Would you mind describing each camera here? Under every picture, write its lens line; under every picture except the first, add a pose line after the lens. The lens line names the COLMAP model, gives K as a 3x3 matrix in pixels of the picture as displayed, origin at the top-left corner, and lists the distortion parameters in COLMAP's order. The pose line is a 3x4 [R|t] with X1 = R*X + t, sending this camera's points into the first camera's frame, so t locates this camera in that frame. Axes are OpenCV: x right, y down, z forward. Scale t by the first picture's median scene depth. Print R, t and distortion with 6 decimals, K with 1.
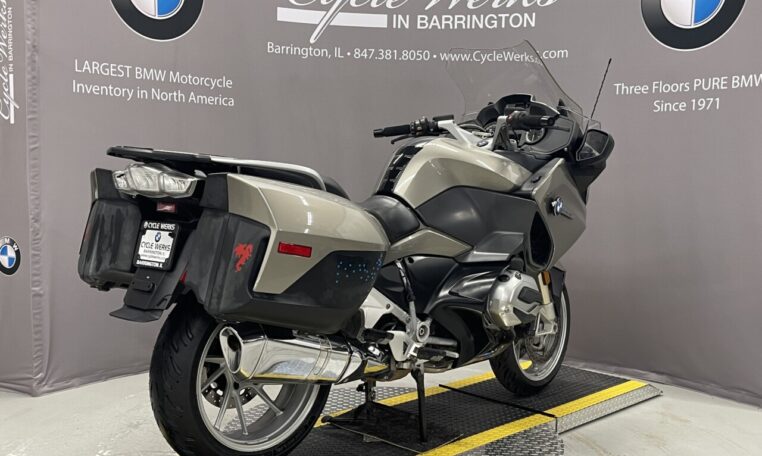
lens RADIAL K [[788.8, 0, 381.0], [0, 788.8, 228.0], [0, 0, 1]] dist [0.004421, -0.005644]
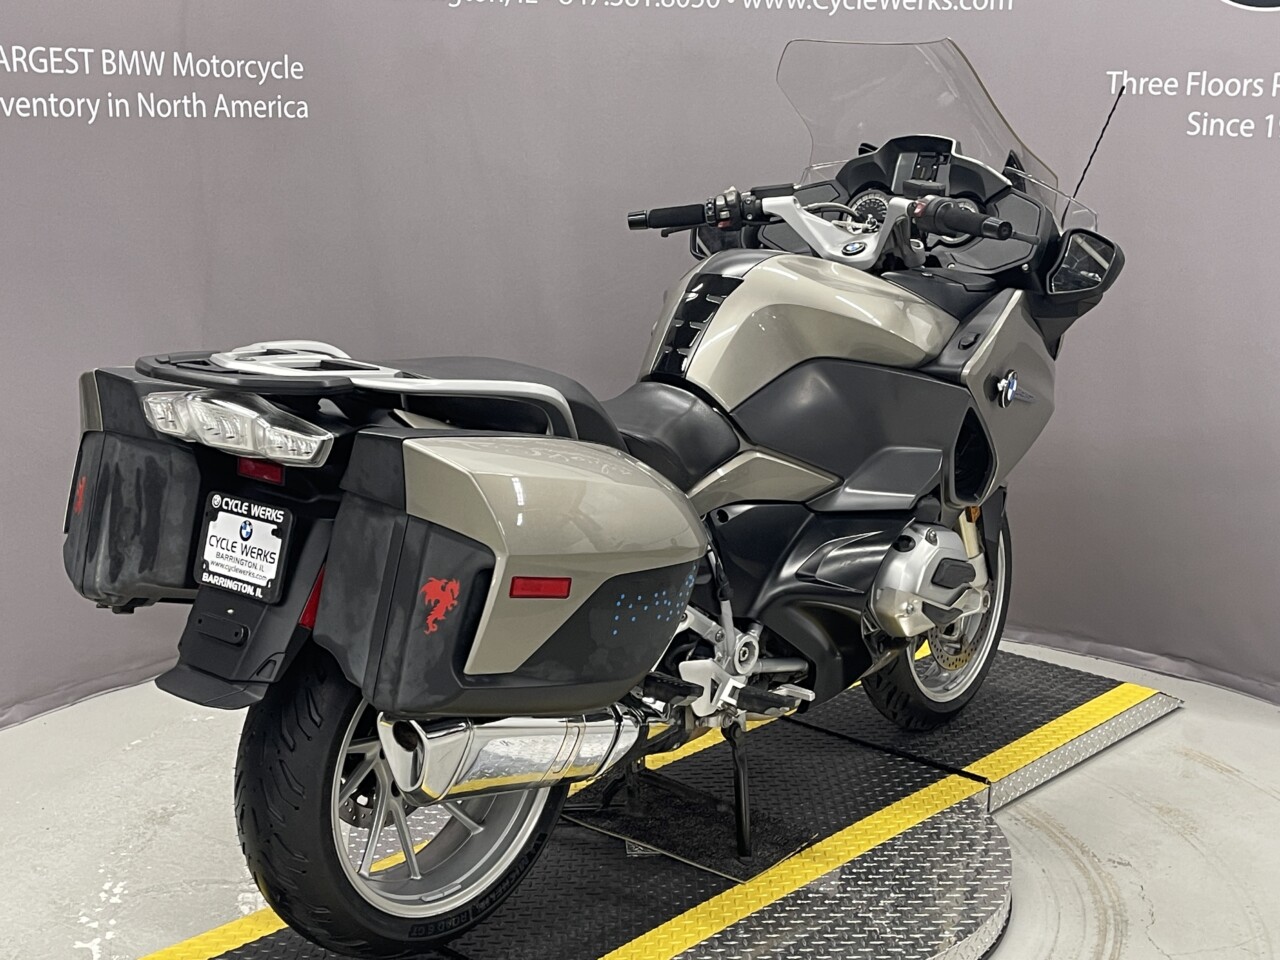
lens RADIAL K [[1683.3, 0, 640.0], [0, 1683.3, 480.0], [0, 0, 1]] dist [0.002721, -0.029912]
pose [[0.998520, -0.014329, 0.052470, -0.066791], [0.006257, 0.988531, 0.150891, -0.135812], [-0.054030, -0.150339, 0.987157, -0.047654]]
